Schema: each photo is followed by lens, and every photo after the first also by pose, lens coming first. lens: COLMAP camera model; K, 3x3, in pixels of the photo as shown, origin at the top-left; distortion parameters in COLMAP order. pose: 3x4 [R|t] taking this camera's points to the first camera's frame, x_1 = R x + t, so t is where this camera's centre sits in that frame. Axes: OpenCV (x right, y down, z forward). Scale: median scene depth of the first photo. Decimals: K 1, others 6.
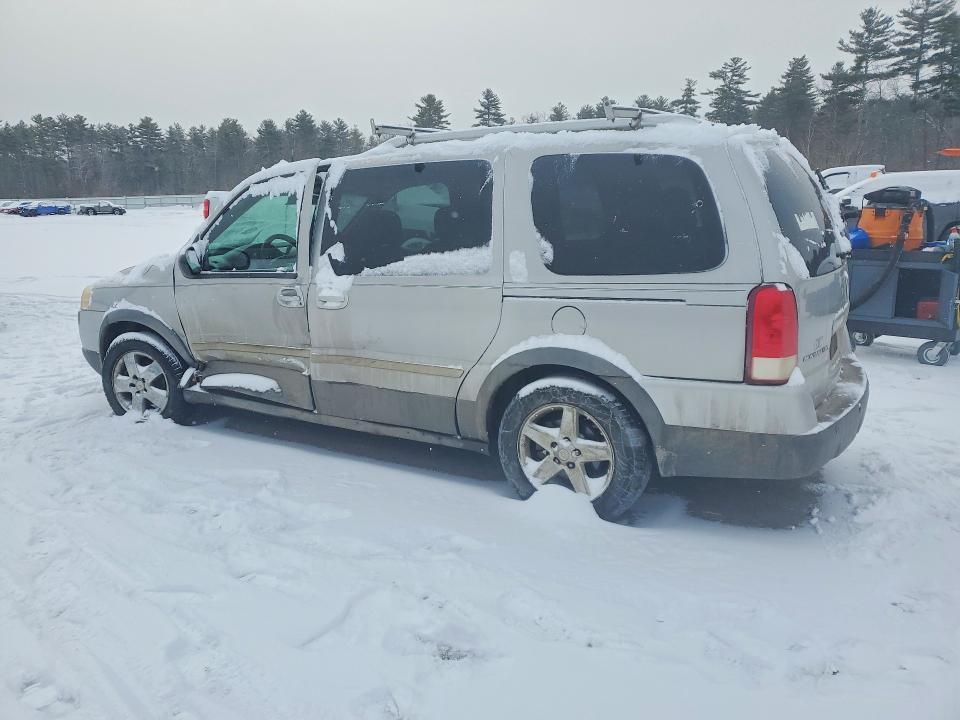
lens RADIAL K [[725.2, 0, 474.8], [0, 725.2, 359.2], [0, 0, 1]] dist [0.083159, -0.087599]
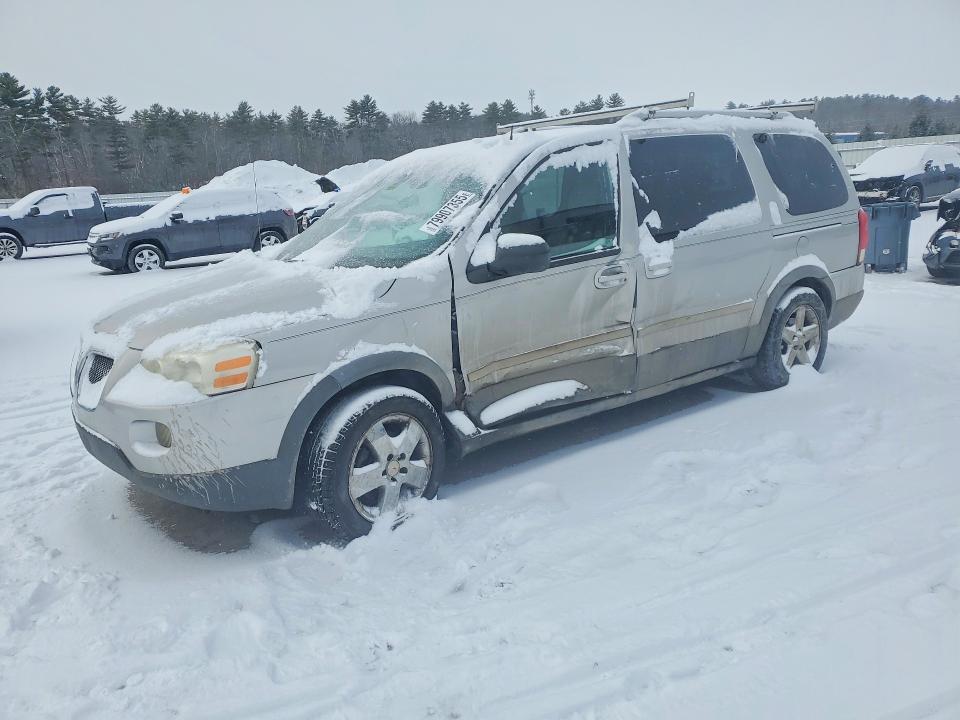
lens RADIAL K [[725.2, 0, 474.8], [0, 725.2, 359.2], [0, 0, 1]] dist [0.083159, -0.087599]
pose [[0.392132, -0.210525, 0.895495, -1.212327], [0.250330, 0.961145, 0.116341, -0.138928], [-0.885193, 0.178548, 0.429596, 0.803045]]
